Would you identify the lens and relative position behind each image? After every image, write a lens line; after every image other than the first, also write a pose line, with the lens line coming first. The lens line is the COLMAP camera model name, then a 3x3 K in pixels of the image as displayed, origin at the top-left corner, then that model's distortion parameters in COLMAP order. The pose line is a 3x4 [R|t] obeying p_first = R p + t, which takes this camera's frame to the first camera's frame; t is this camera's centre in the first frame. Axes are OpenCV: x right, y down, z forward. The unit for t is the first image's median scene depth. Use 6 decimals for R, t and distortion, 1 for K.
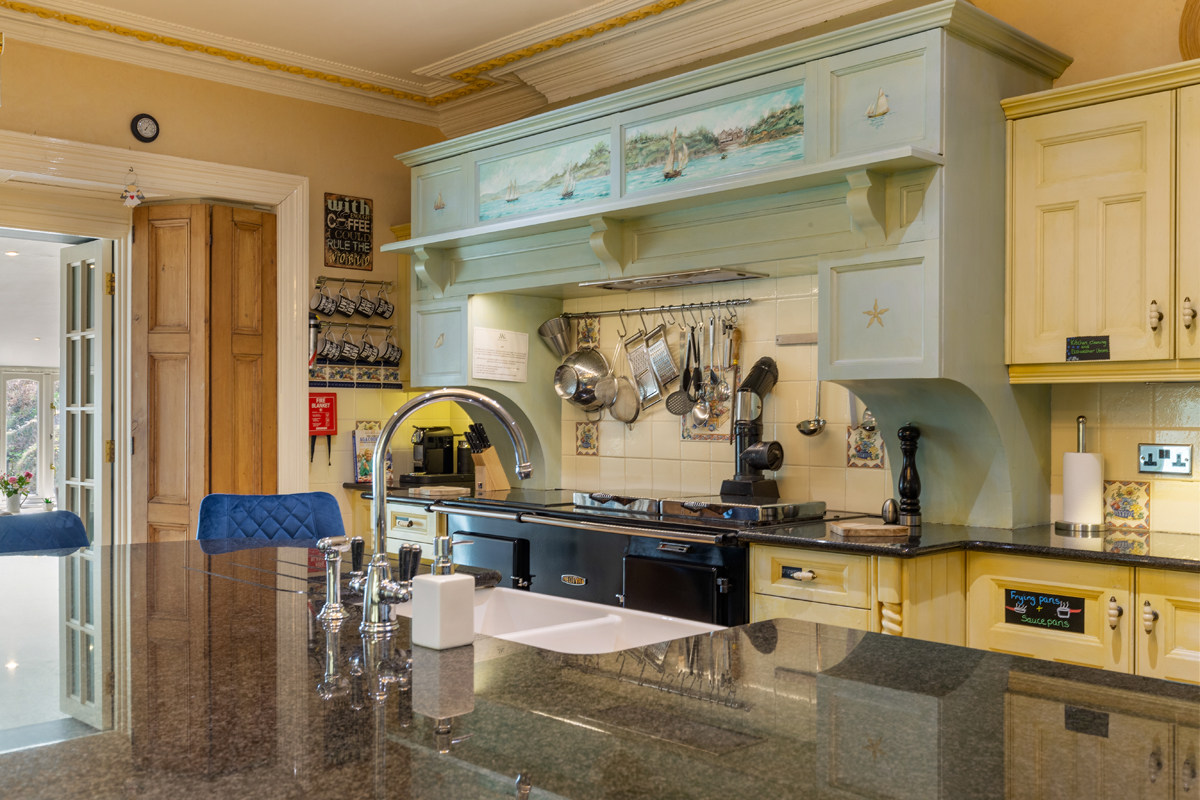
lens RADIAL K [[1140.1, 0, 599.6], [0, 1140.1, 405.1], [0, 0, 1]] dist [0.006506, 0.000000]
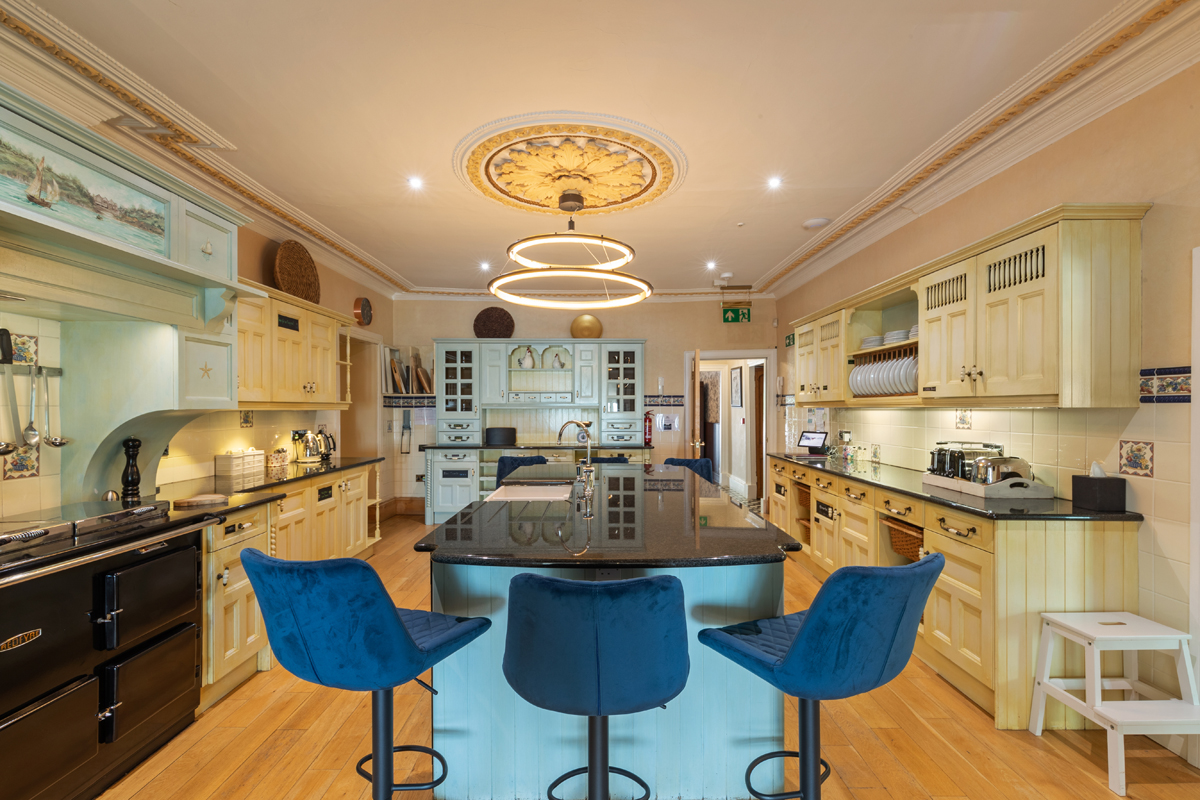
lens RADIAL K [[531.4, 0, 599.6], [0, 531.4, 407.3], [0, 0, 1]] dist [-0.000319, -0.000032]
pose [[-0.716973, 0.004143, 0.697089, -0.644215], [-0.000720, 0.999977, -0.006685, -0.018428], [-0.697101, -0.005295, -0.716954, 1.034017]]
